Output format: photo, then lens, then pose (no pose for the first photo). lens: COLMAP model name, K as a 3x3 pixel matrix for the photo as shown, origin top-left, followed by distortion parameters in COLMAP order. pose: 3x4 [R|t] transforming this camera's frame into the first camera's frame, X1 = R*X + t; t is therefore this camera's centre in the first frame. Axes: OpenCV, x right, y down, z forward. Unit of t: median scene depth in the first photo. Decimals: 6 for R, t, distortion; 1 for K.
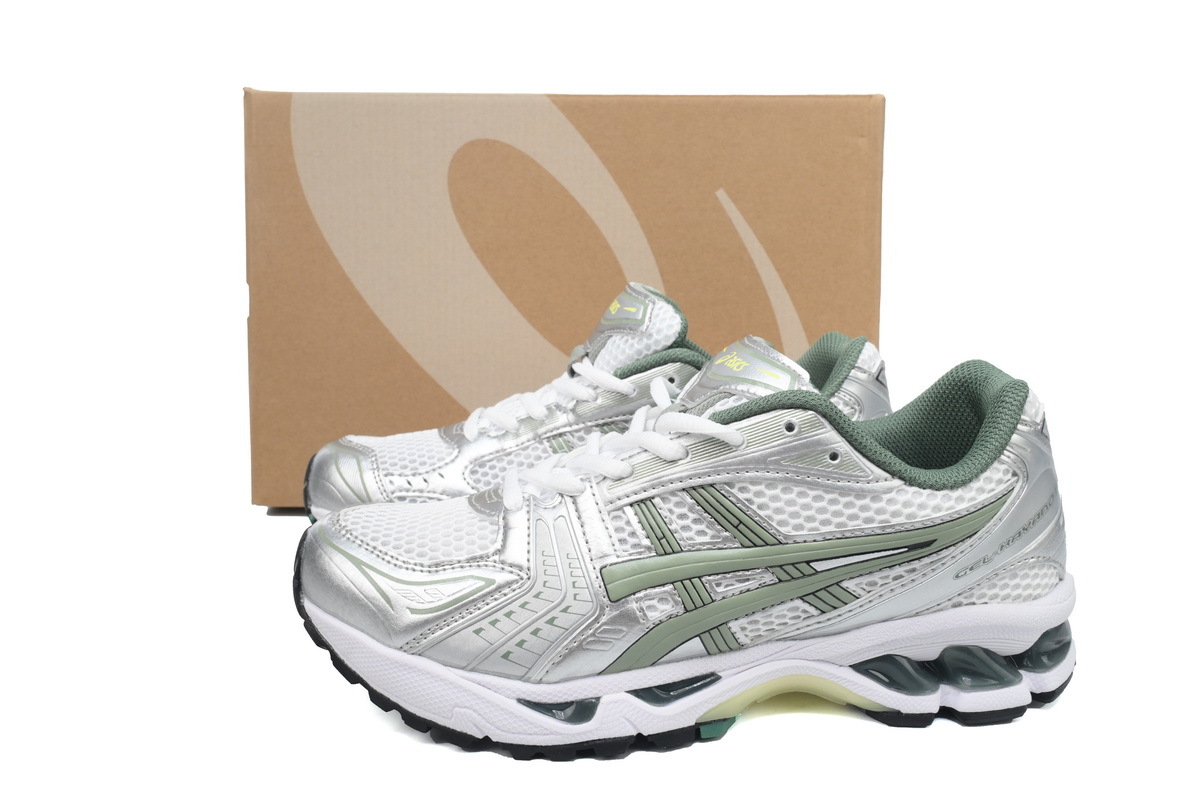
lens RADIAL K [[930.8, 0, 599.0], [0, 930.8, 399.5], [0, 0, 1]] dist [0.015781, 0.002819]
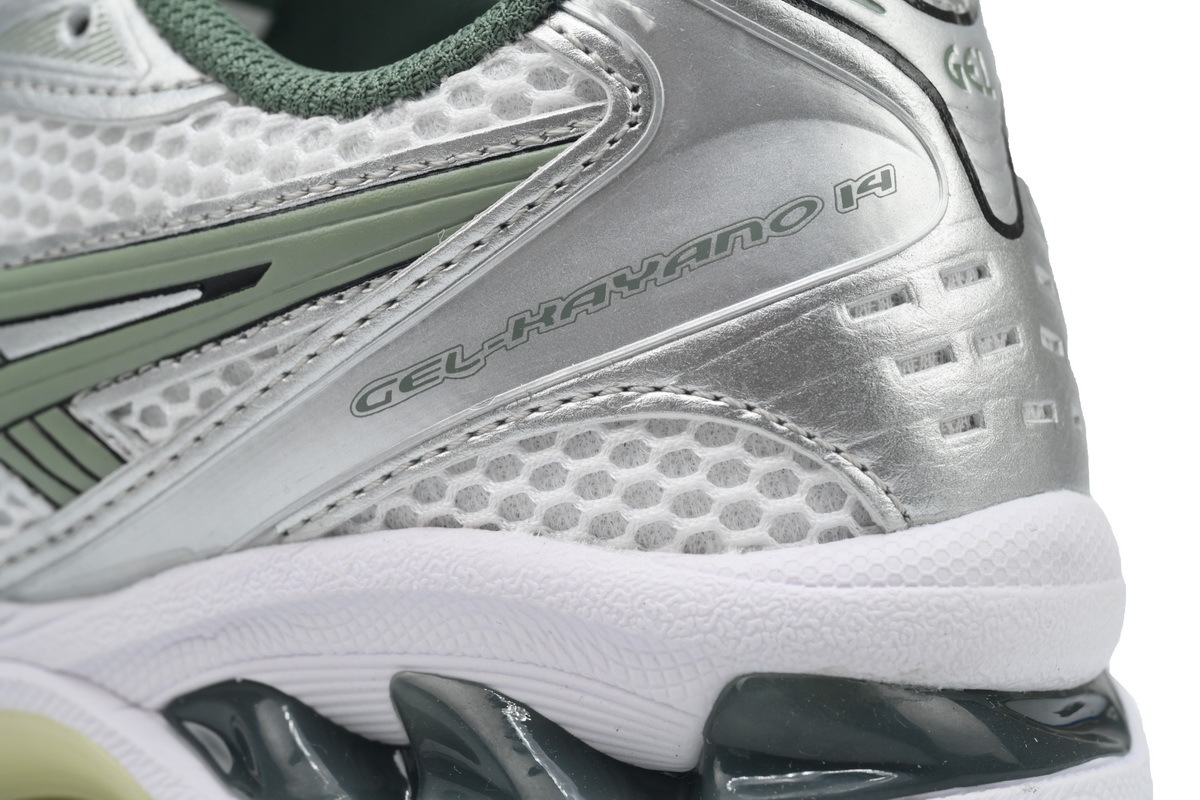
lens RADIAL K [[2871.9, 0, 599.9], [0, 2871.9, 399.6], [0, 0, 1]] dist [-0.104959, 0.000000]
pose [[0.794438, 0.021785, -0.606955, 1.029639], [-0.147469, 0.976369, -0.157977, 0.328246], [0.589170, 0.215010, 0.778877, 0.310636]]
